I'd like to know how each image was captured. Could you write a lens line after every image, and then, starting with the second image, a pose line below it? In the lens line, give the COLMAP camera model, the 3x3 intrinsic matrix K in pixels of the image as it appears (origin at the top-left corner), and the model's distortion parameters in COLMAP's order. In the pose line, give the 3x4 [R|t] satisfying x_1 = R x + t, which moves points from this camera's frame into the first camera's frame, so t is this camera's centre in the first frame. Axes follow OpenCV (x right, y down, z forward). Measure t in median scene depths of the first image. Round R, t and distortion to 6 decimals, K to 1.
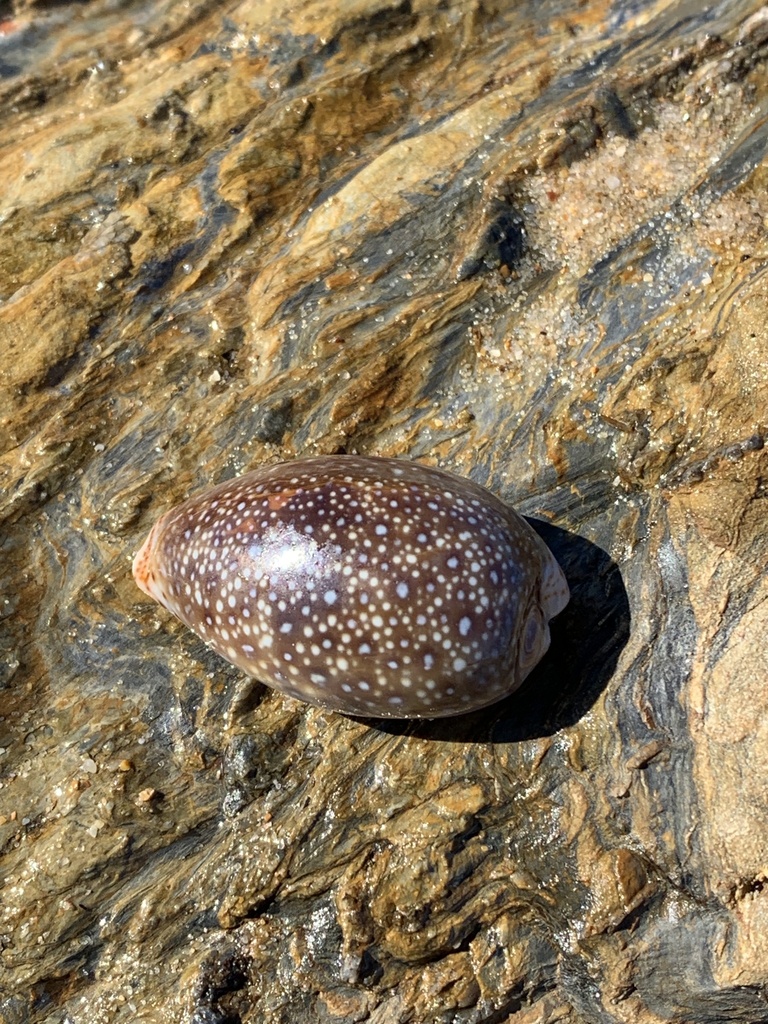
lens RADIAL K [[1878.7, 0, 366.5], [0, 1878.7, 532.8], [0, 0, 1]] dist [0.134909, 0.000000]
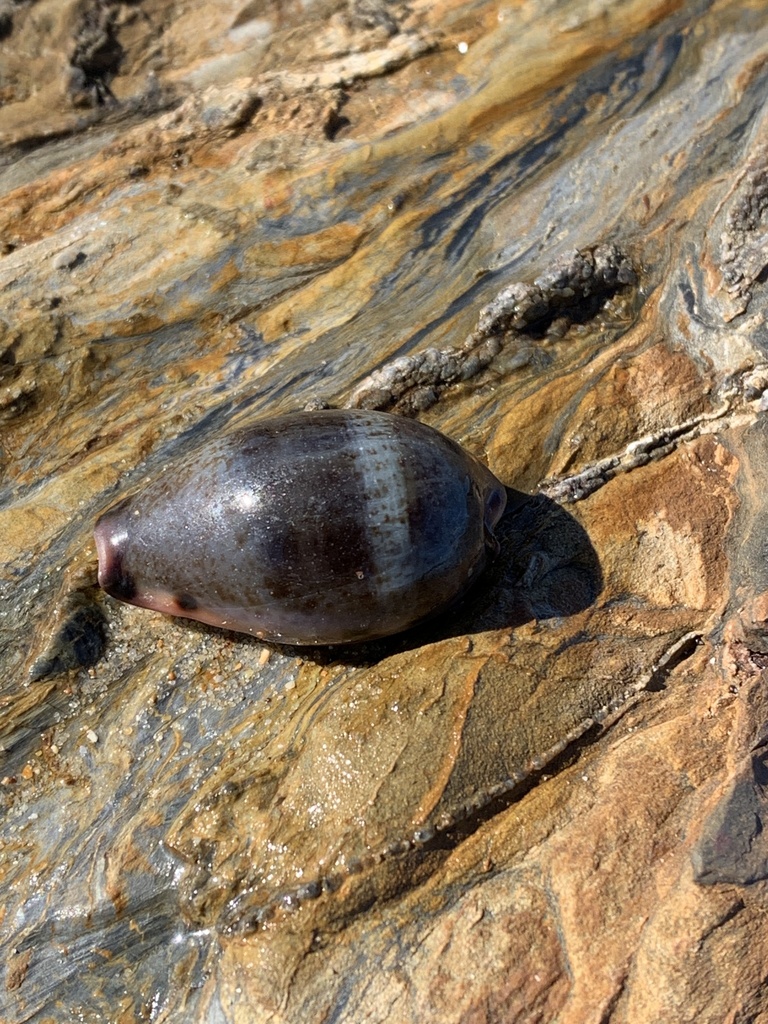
lens RADIAL K [[1878.7, 0, 369.0], [0, 1878.7, 538.1], [0, 0, 1]] dist [0.134909, 0.000000]
pose [[0.997173, 0.011471, 0.074256, 0.155273], [-0.010701, 0.999885, -0.010767, -0.207956], [-0.074371, 0.009942, 0.997181, 0.042565]]
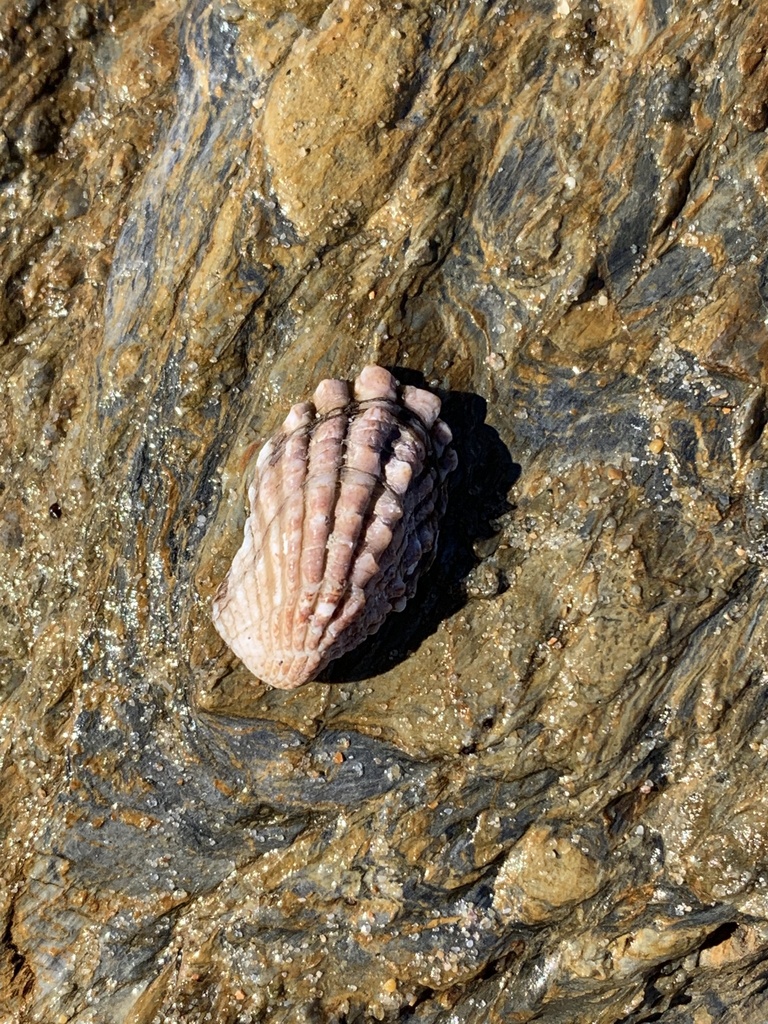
lens RADIAL K [[1878.7, 0, 379.9], [0, 1878.7, 519.1], [0, 0, 1]] dist [0.134909, 0.000000]
pose [[0.967001, -0.253027, 0.029766, -0.248686], [0.244965, 0.955515, 0.164266, -0.049700], [-0.070006, -0.151554, 0.985967, 0.169042]]
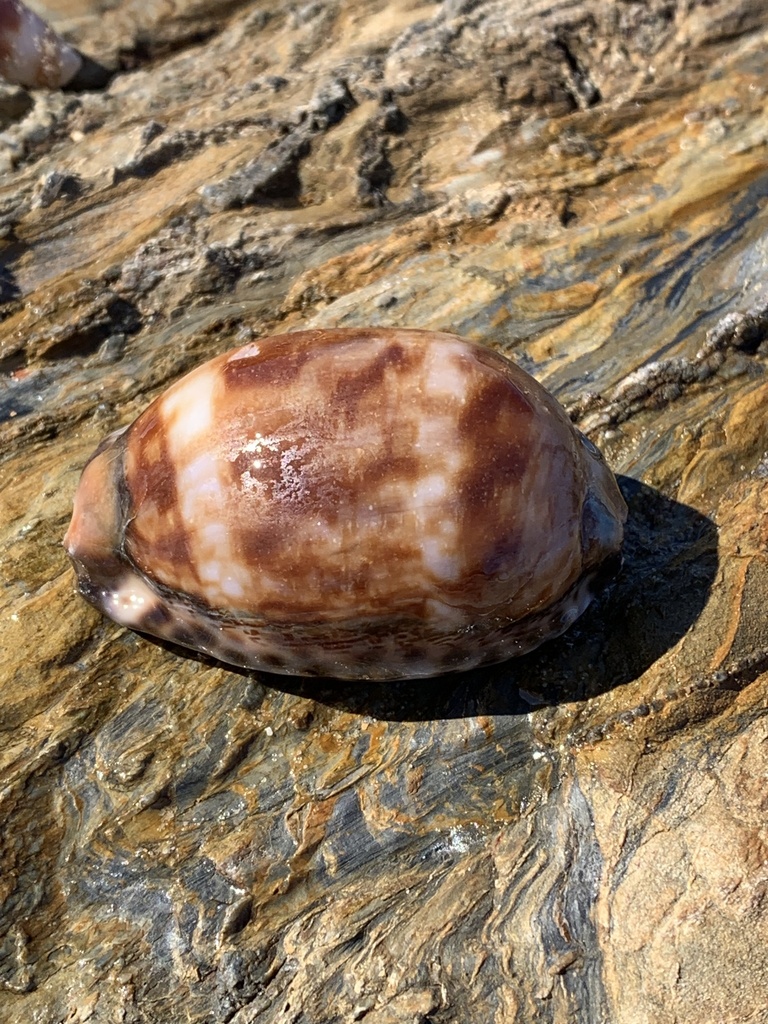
lens RADIAL K [[1878.7, 0, 391.4], [0, 1878.7, 534.3], [0, 0, 1]] dist [0.134909, 0.000000]
pose [[0.995508, 0.013814, 0.093665, -0.077718], [0.002070, 0.985886, -0.167403, 0.045216], [-0.094655, 0.166845, 0.981429, -0.229803]]
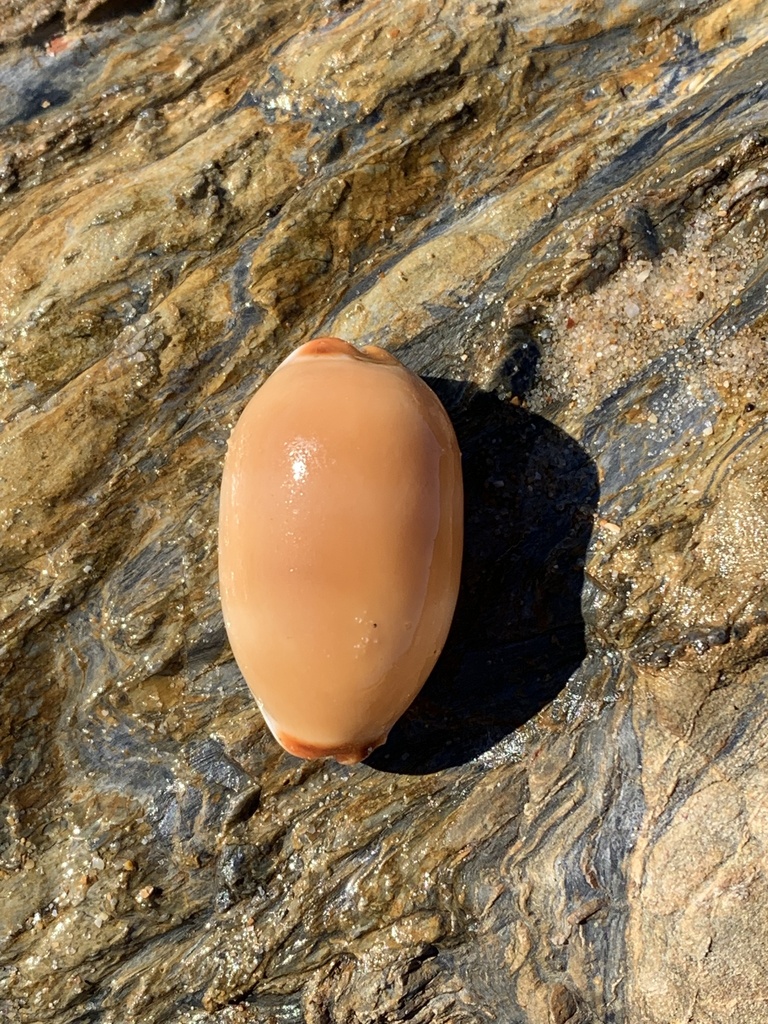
lens RADIAL K [[1878.7, 0, 371.2], [0, 1878.7, 509.0], [0, 0, 1]] dist [0.134909, 0.000000]
pose [[0.995648, 0.081957, -0.044355, 0.047442], [-0.065766, 0.955173, 0.288651, -0.398107], [0.066024, -0.284478, 0.956406, -0.016585]]
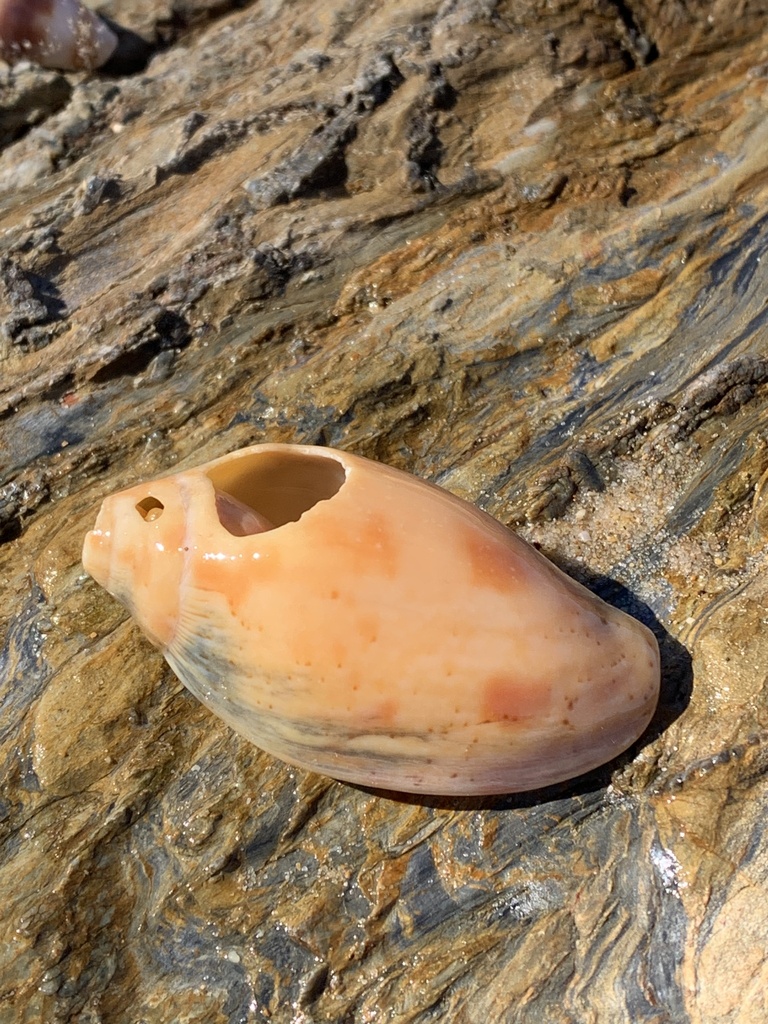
lens RADIAL K [[1878.7, 0, 376.0], [0, 1878.7, 511.8], [0, 0, 1]] dist [0.134909, 0.000000]
pose [[0.998188, -0.025888, 0.054321, -0.076978], [0.031321, 0.994325, -0.101675, -0.084888], [-0.051381, 0.103192, 0.993334, -0.207274]]
